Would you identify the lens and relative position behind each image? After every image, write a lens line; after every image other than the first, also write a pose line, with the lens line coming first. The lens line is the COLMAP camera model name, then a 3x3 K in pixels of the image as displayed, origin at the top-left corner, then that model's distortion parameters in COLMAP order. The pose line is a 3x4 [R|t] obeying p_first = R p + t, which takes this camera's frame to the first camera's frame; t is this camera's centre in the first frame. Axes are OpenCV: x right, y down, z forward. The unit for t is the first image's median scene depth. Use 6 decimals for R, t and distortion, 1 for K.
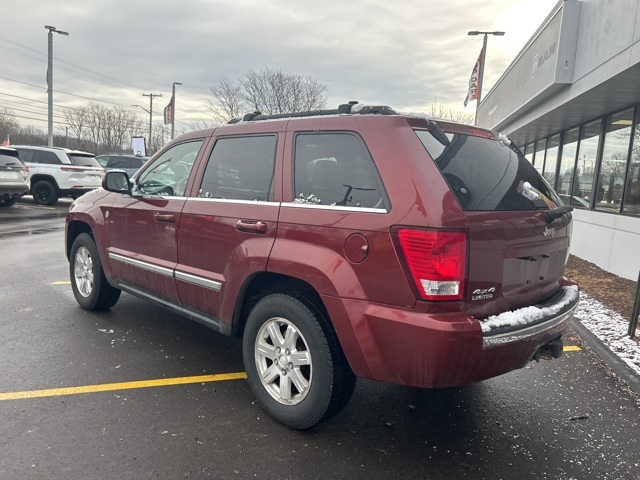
lens RADIAL K [[485.2, 0, 322.2], [0, 485.2, 237.6], [0, 0, 1]] dist [0.067902, -0.081091]
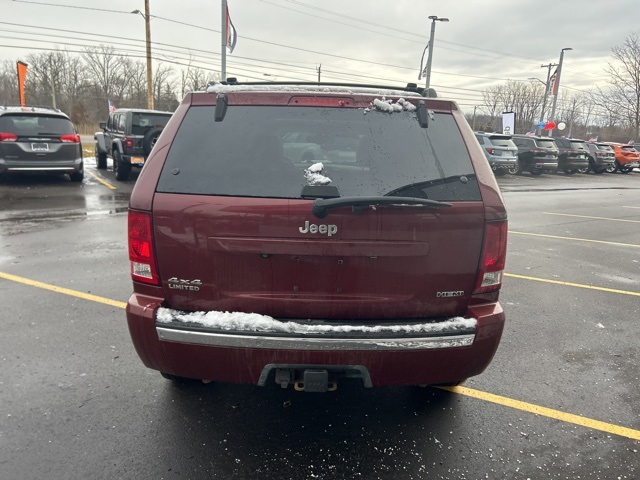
lens RADIAL K [[485.2, 0, 322.2], [0, 485.2, 237.6], [0, 0, 1]] dist [0.067902, -0.081091]
pose [[0.705386, 0.113154, -0.699733, 0.779746], [-0.079415, 0.993577, 0.080615, -0.046538], [0.704361, -0.001296, 0.709841, 0.357789]]
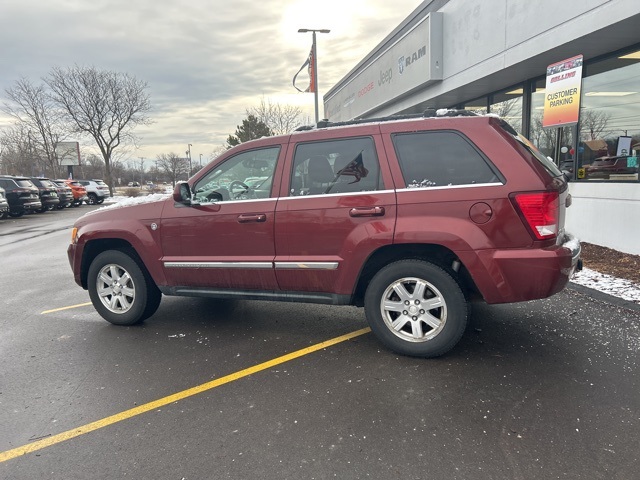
lens RADIAL K [[485.2, 0, 322.2], [0, 485.2, 237.6], [0, 0, 1]] dist [0.067902, -0.081091]
pose [[0.927991, -0.143839, 0.343720, -0.608807], [0.139345, 0.989519, 0.037880, -0.018042], [-0.345566, 0.012744, 0.938308, -0.116432]]
